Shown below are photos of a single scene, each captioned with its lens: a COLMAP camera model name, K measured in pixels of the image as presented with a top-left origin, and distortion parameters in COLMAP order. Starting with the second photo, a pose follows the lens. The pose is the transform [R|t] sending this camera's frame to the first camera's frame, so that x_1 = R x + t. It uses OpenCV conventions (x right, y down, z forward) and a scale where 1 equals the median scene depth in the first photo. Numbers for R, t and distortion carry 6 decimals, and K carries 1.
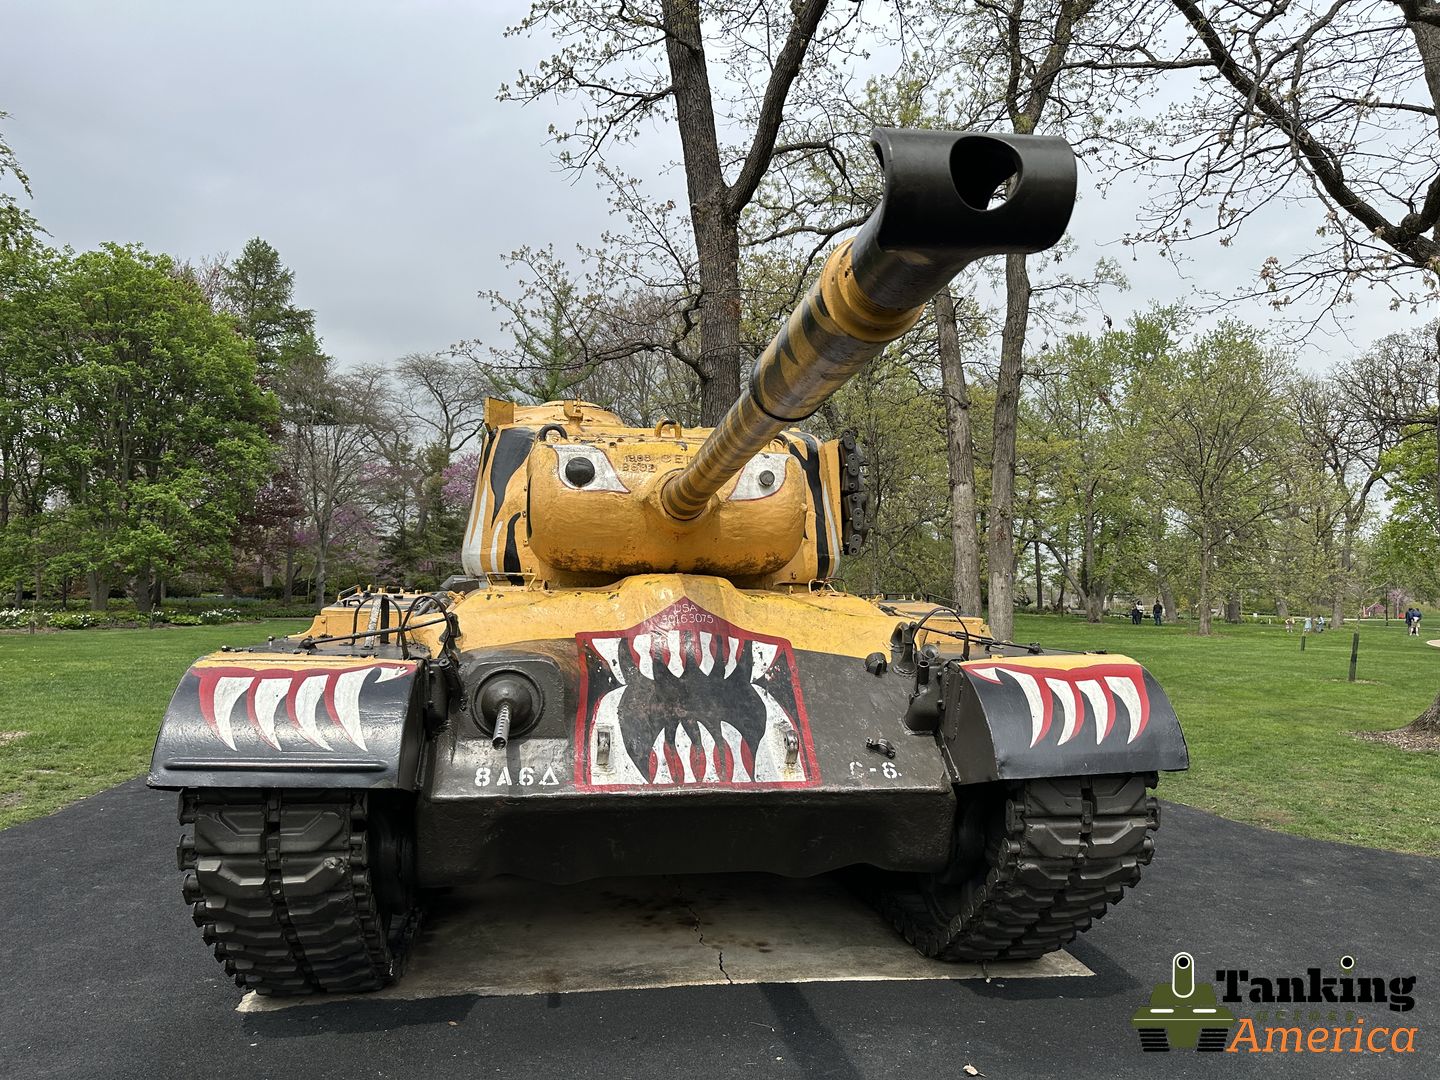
lens RADIAL K [[992.1, 0, 724.6], [0, 992.1, 540.6], [0, 0, 1]] dist [0.136843, -0.226924]
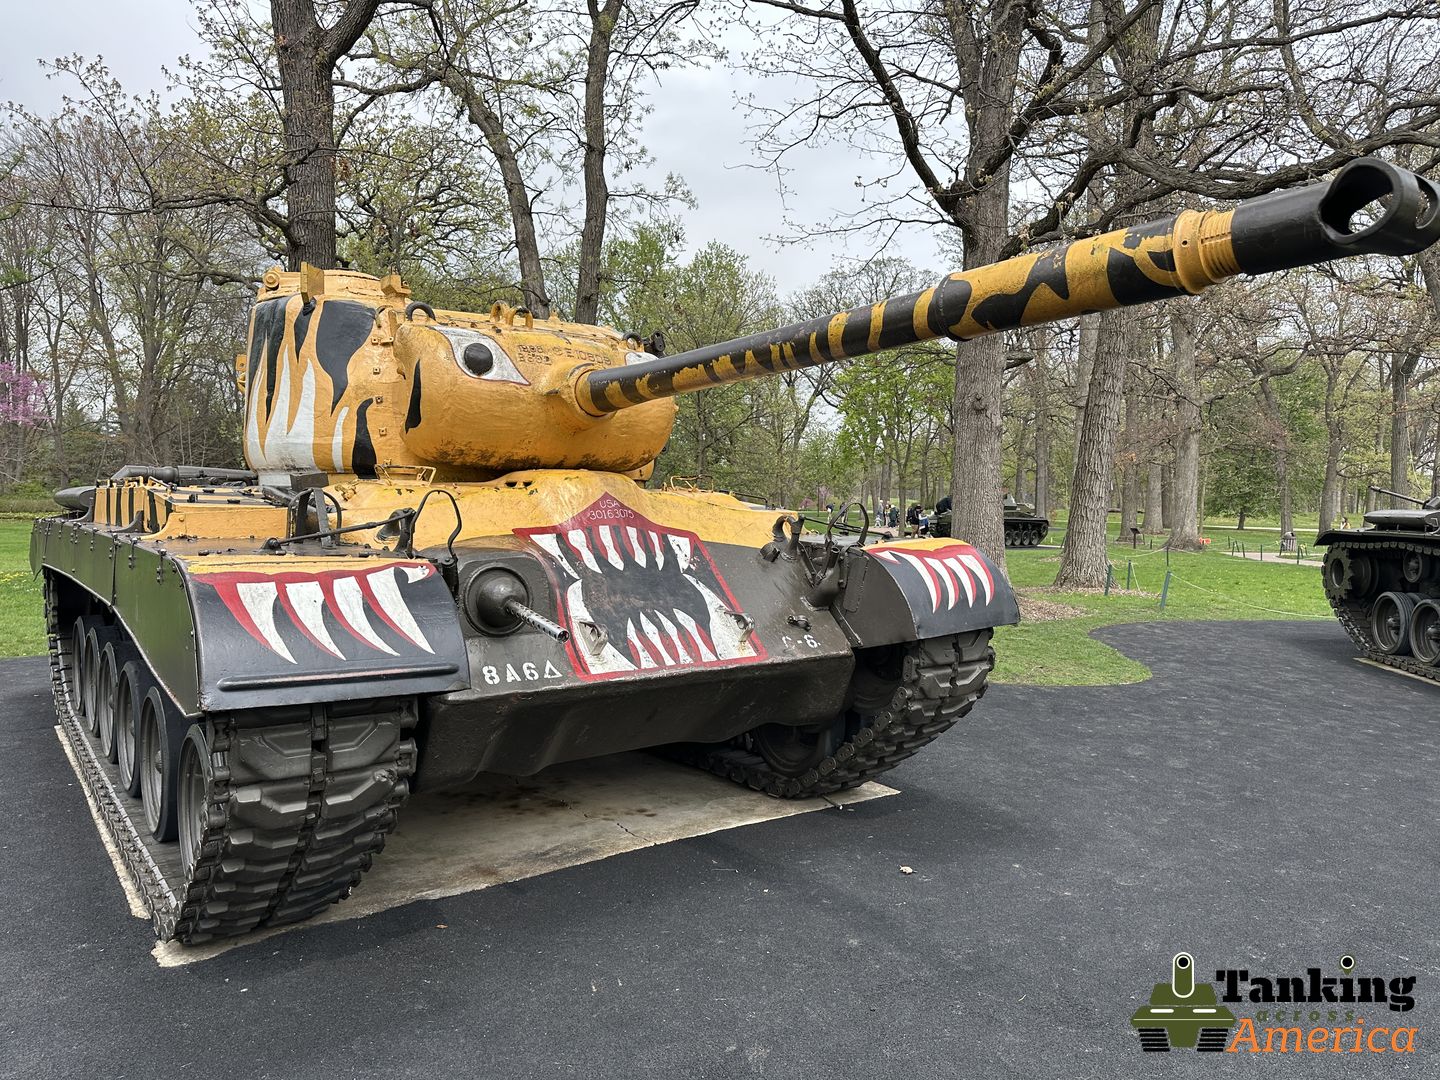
lens RADIAL K [[992.1, 0, 724.6], [0, 992.1, 540.6], [0, 0, 1]] dist [0.136843, -0.226924]
pose [[0.879696, -0.022646, 0.474997, -0.440684], [-0.026634, 0.994951, 0.096762, 0.003944], [-0.474790, -0.097773, 0.874652, 0.046783]]
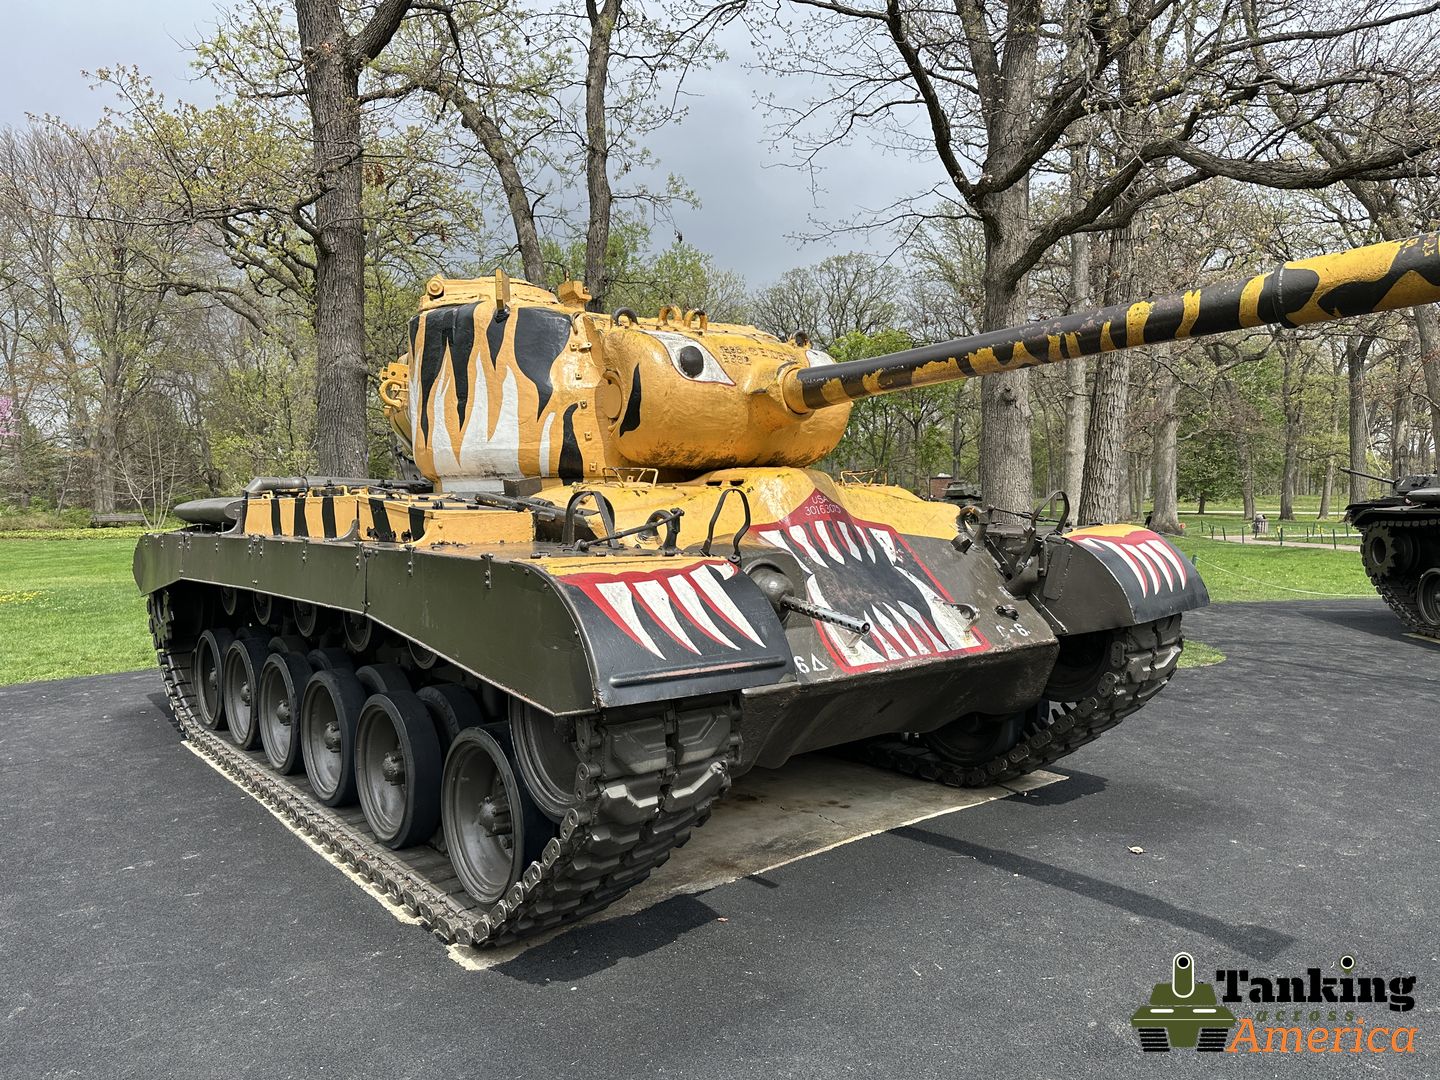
lens RADIAL K [[990.7, 0, 711.5], [0, 990.7, 533.8], [0, 0, 1]] dist [0.141942, -0.229268]
pose [[0.865206, -0.044932, 0.499400, -0.686661], [-0.000801, 0.995852, 0.090987, 0.010073], [-0.501416, -0.079122, 0.861581, 0.167551]]
